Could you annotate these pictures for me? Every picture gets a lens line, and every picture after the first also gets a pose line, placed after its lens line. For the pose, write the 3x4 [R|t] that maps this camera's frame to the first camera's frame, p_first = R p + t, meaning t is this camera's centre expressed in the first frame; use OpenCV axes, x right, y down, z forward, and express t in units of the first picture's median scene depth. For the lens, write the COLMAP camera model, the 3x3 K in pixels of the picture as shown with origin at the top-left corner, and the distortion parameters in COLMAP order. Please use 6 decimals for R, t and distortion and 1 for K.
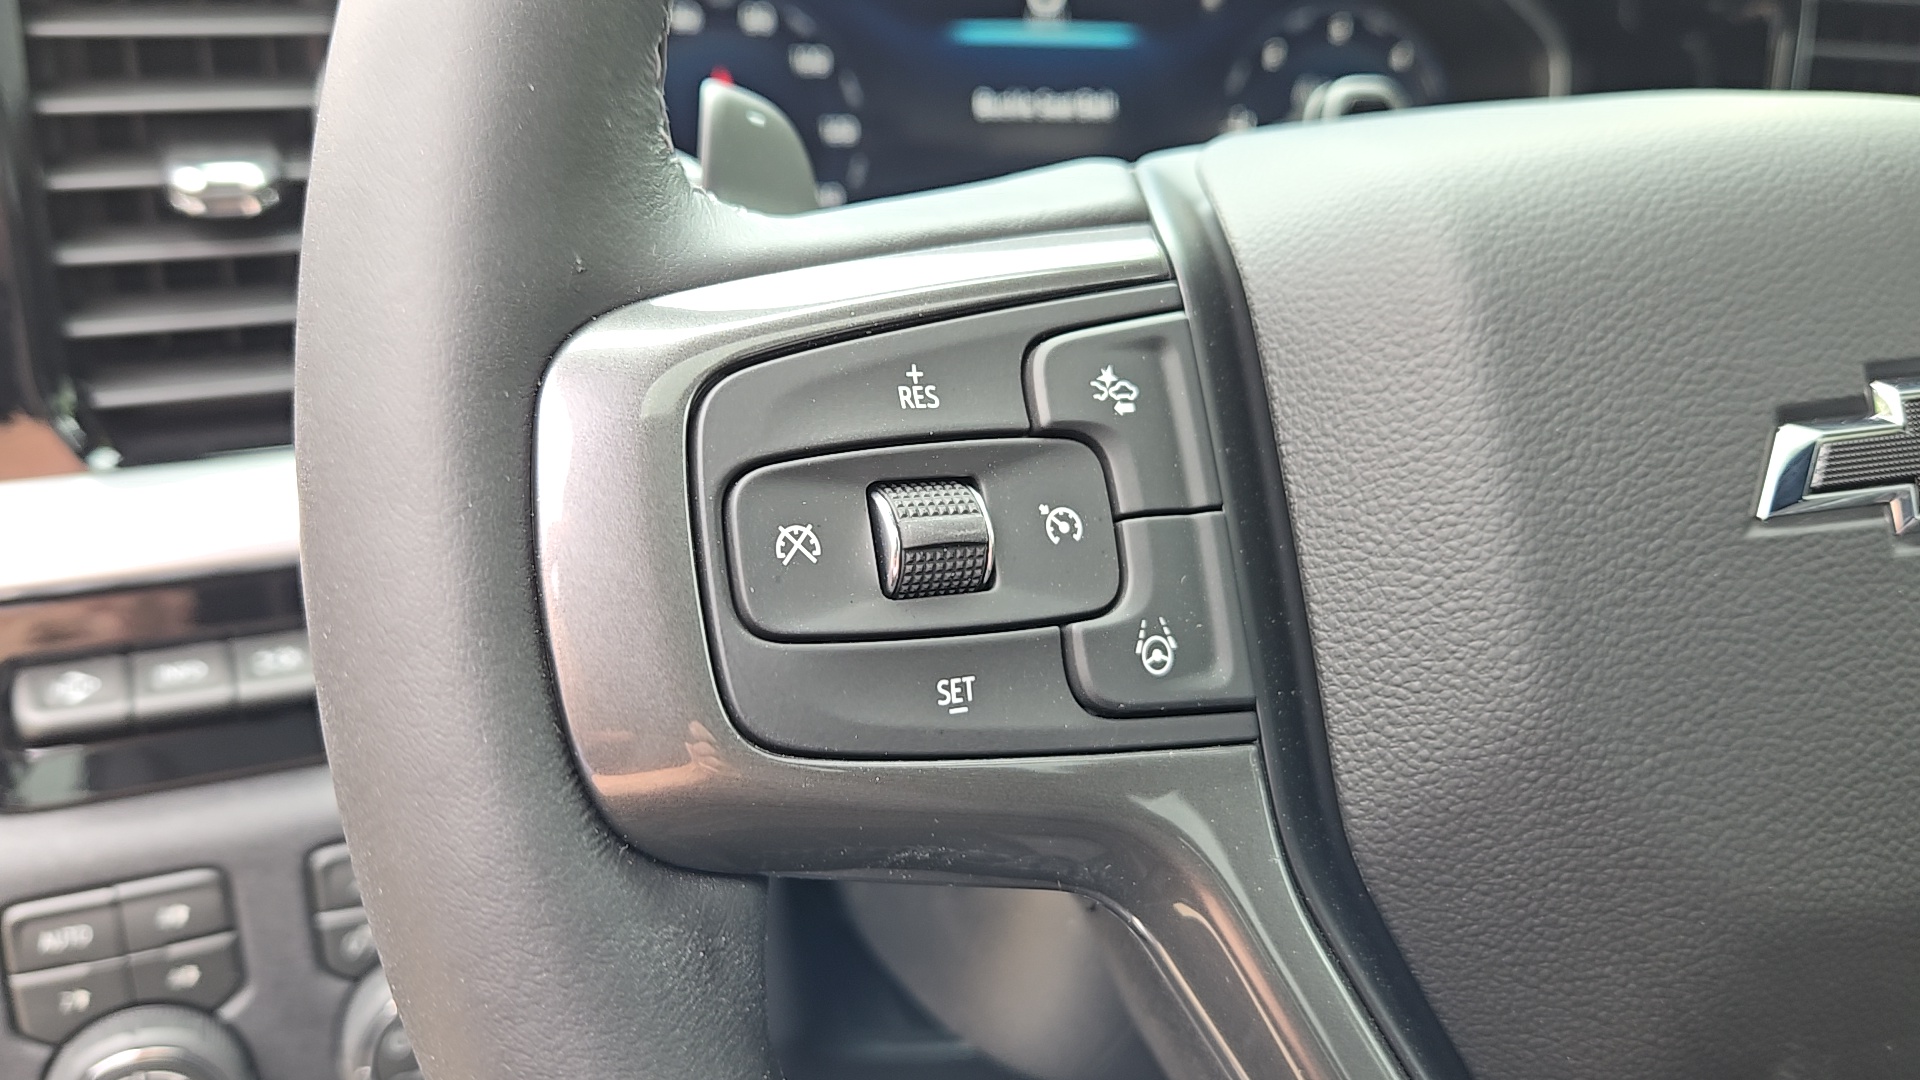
lens RADIAL K [[1604.6, 0, 953.7], [0, 1604.6, 527.6], [0, 0, 1]] dist [0.009024, -0.000484]
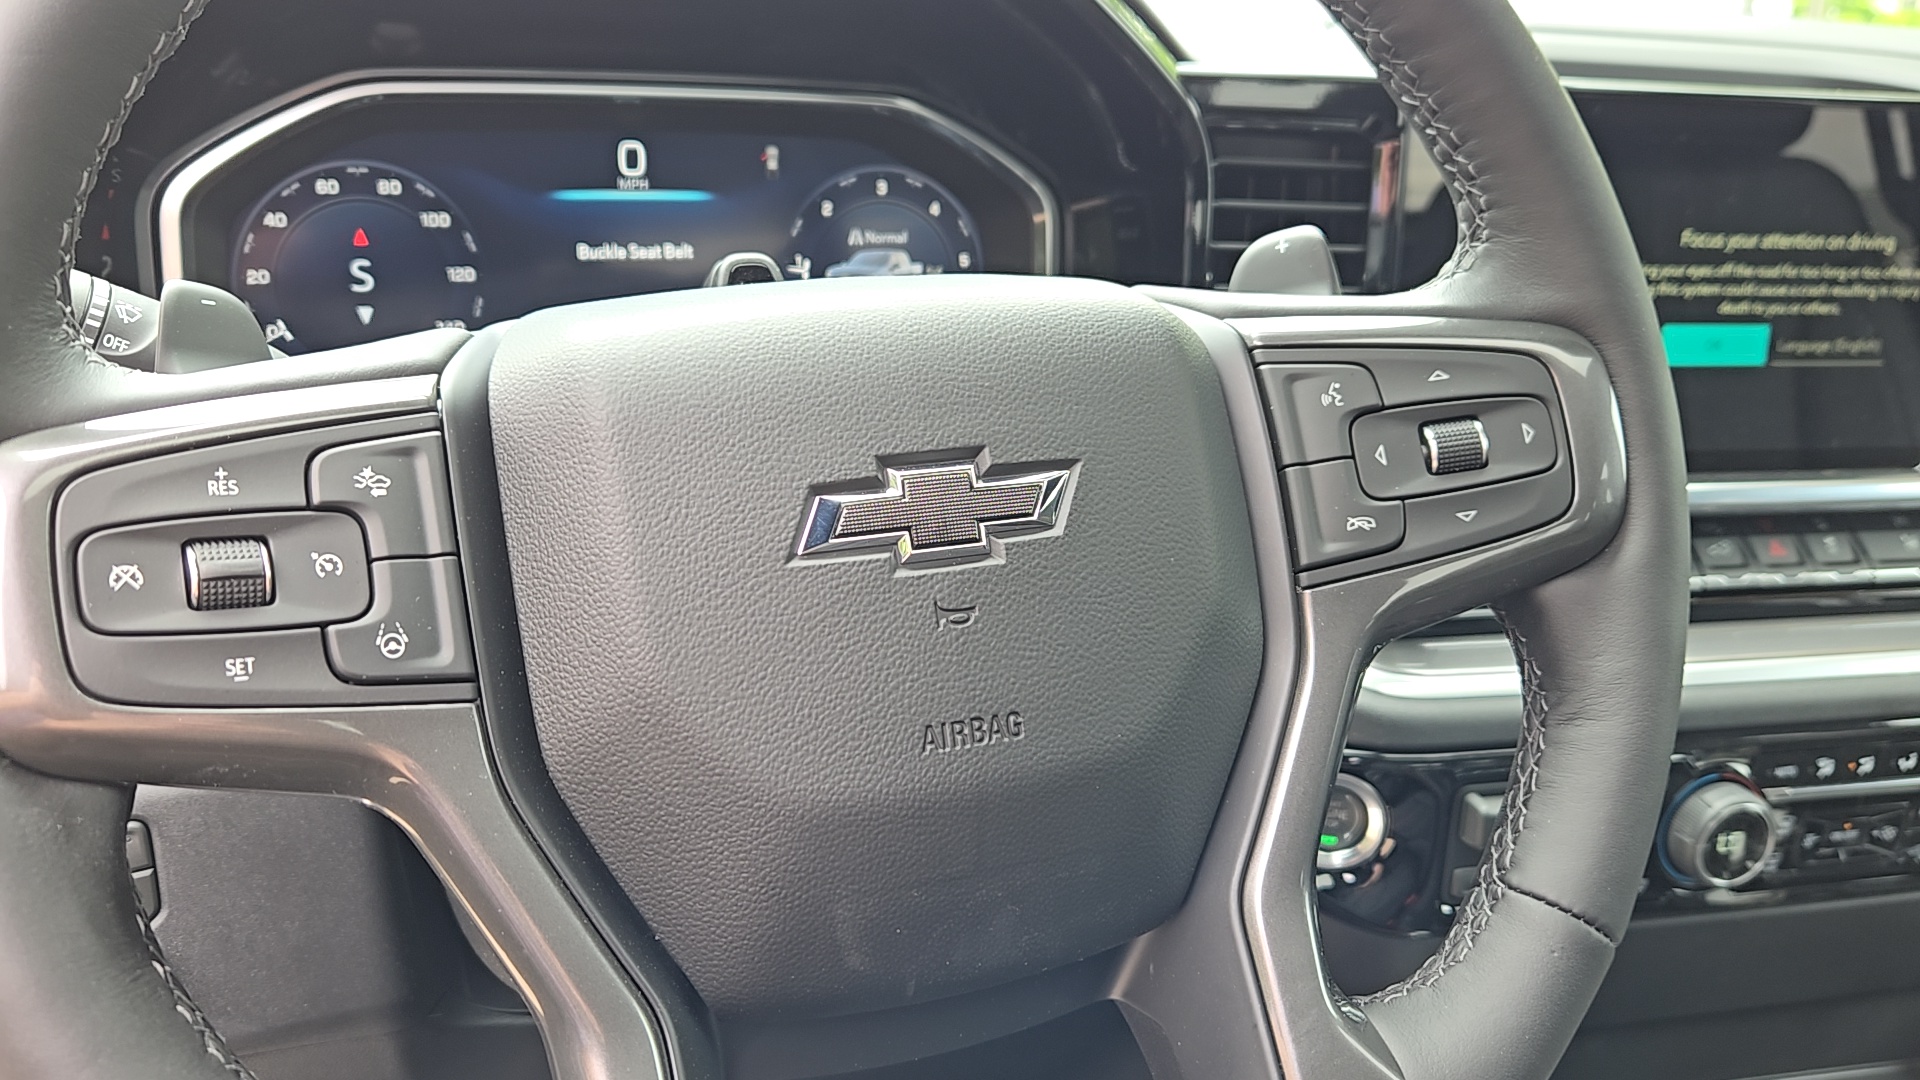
lens RADIAL K [[1604.6, 0, 953.7], [0, 1604.6, 527.6], [0, 0, 1]] dist [0.009024, -0.000484]
pose [[0.998544, -0.017780, 0.050933, 0.590106], [0.020445, 0.998423, -0.052286, 0.055596], [-0.049923, 0.053252, 0.997332, -0.616538]]
